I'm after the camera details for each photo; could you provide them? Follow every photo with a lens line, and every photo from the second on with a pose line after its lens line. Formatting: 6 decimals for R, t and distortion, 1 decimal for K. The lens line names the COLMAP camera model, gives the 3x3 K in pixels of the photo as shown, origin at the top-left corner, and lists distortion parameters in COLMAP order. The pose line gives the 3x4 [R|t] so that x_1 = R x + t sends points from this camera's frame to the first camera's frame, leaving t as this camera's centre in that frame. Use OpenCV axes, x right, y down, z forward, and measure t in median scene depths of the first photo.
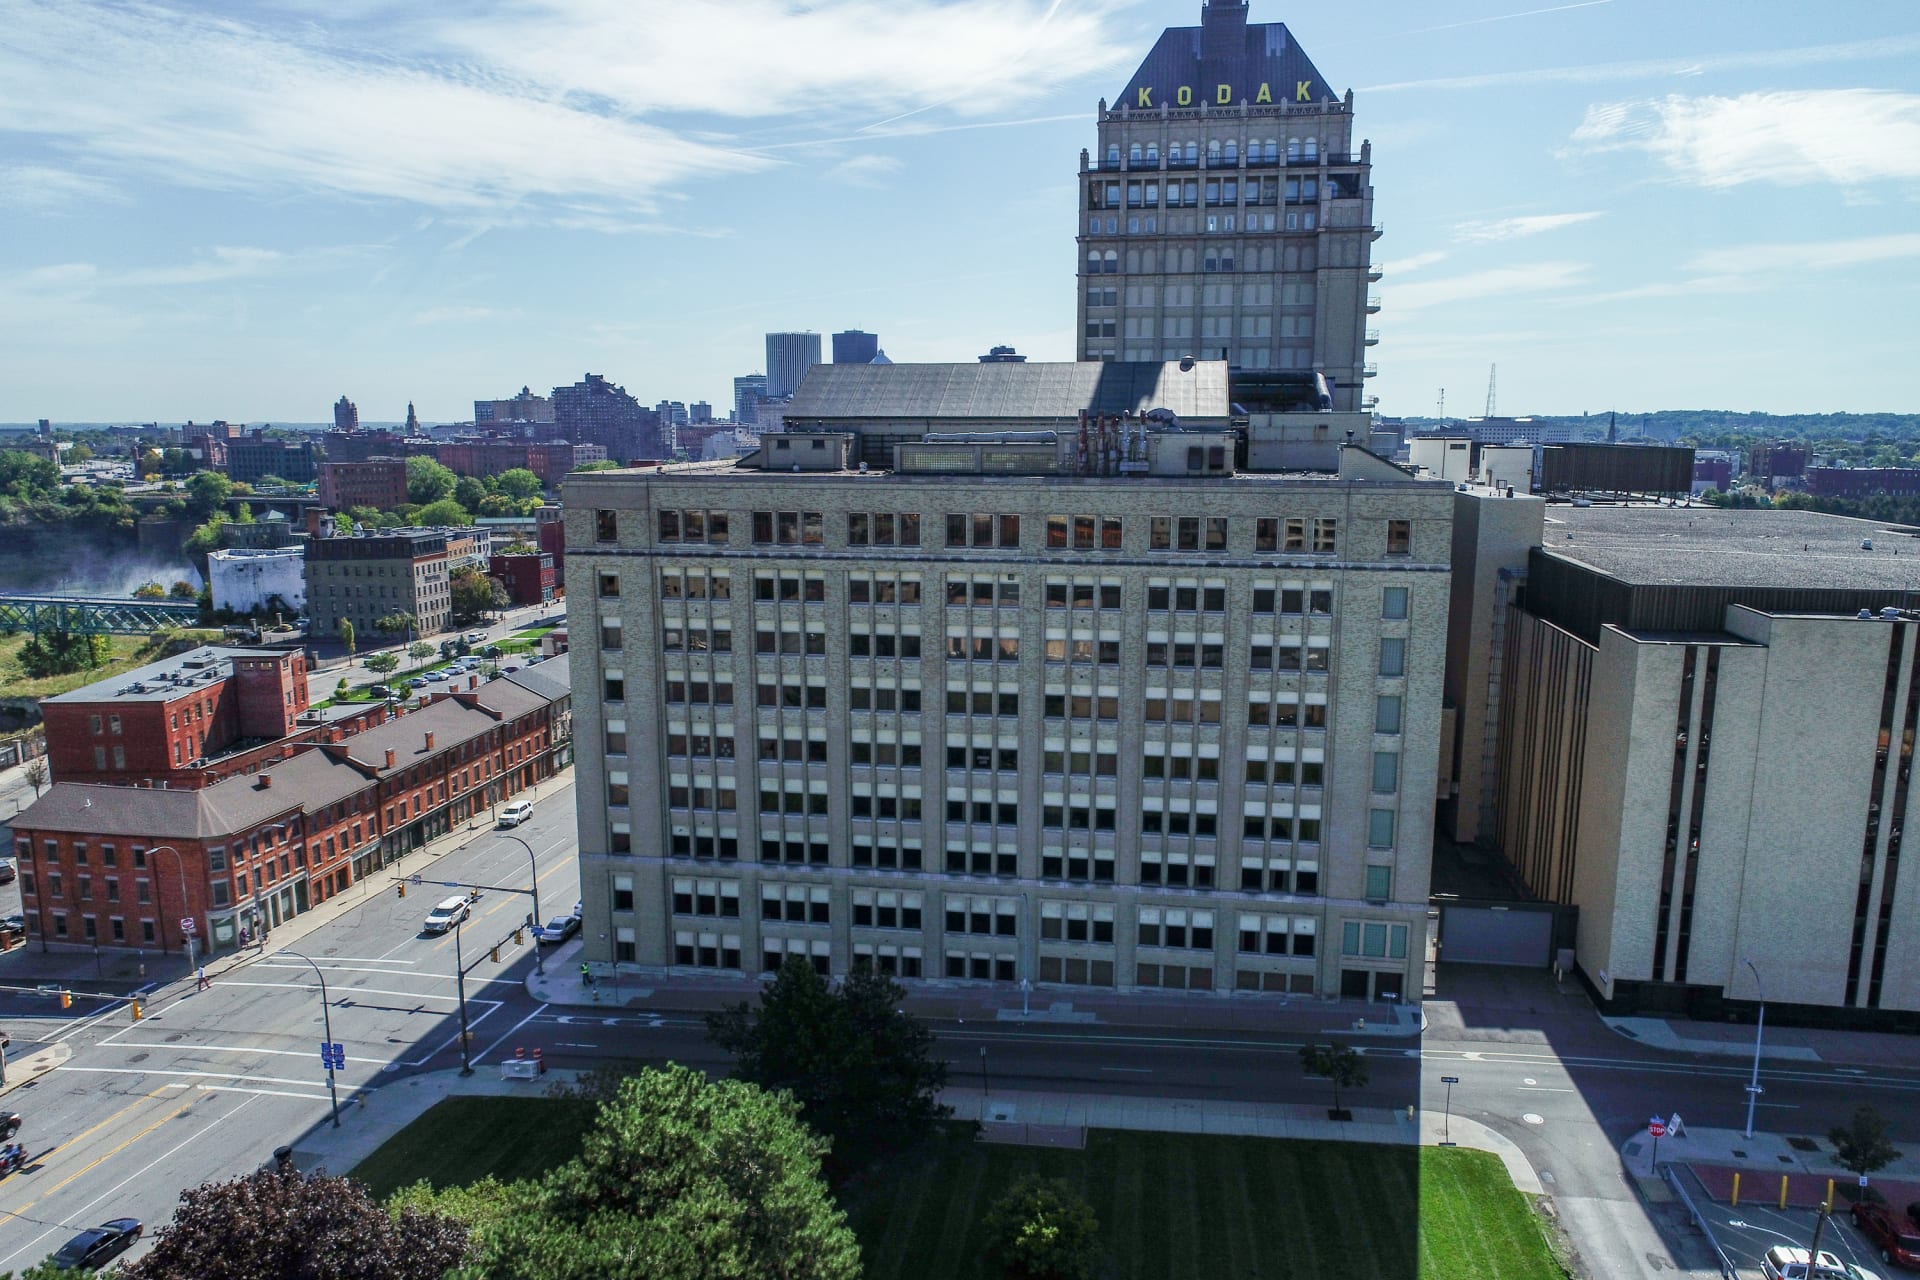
lens RADIAL K [[1309.7, 0, 960.0], [0, 1309.7, 640.0], [0, 0, 1]] dist [0.002752, -0.000568]
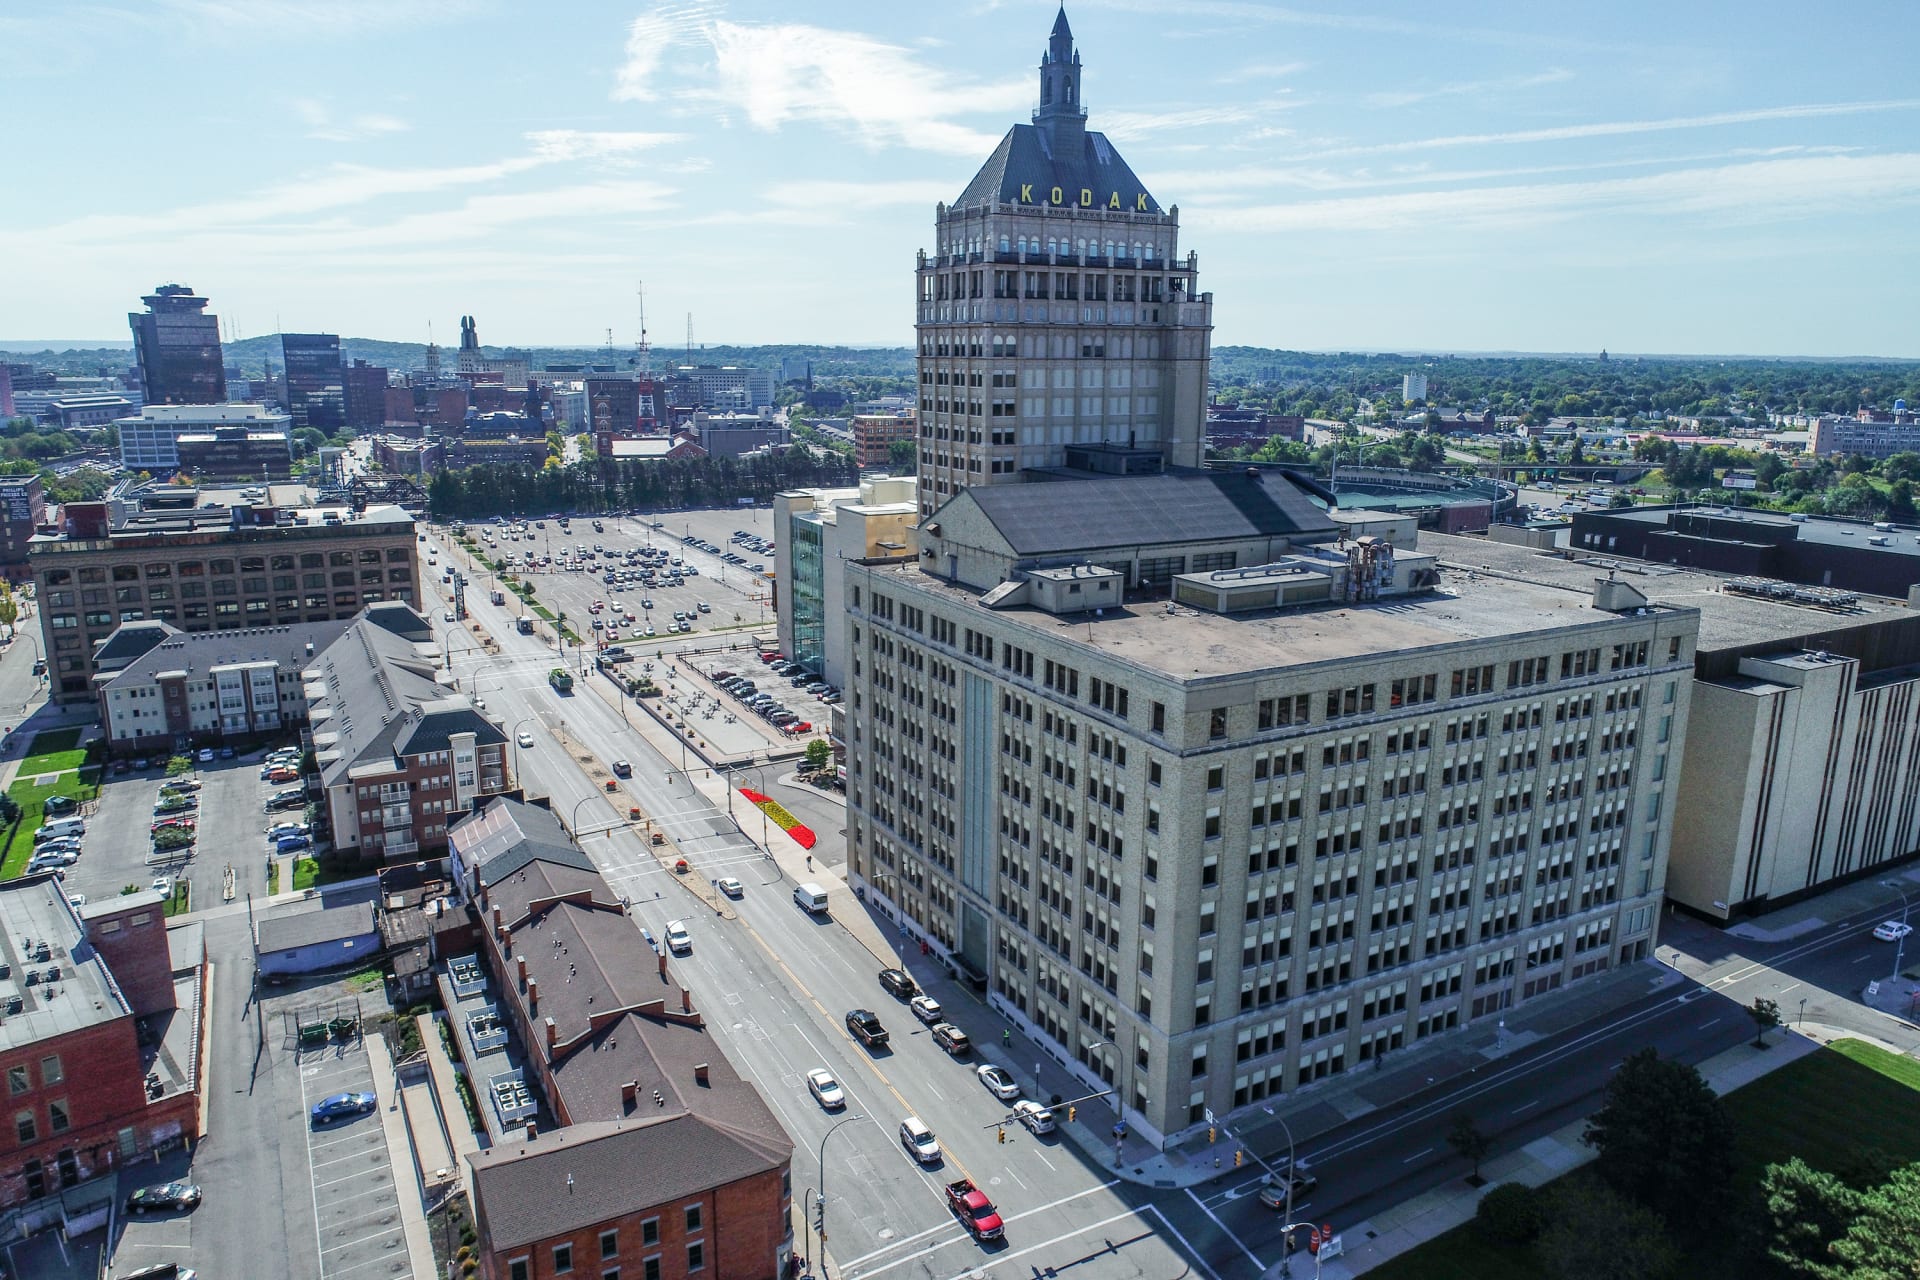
lens RADIAL K [[1313.0, 0, 980.9], [0, 1313.0, 636.8], [0, 0, 1]] dist [-0.001863, -0.003757]
pose [[0.778691, -0.129634, 0.613869, -0.992950], [0.095994, 0.991518, 0.087615, -0.251270], [-0.620020, -0.009297, 0.784531, 0.289091]]
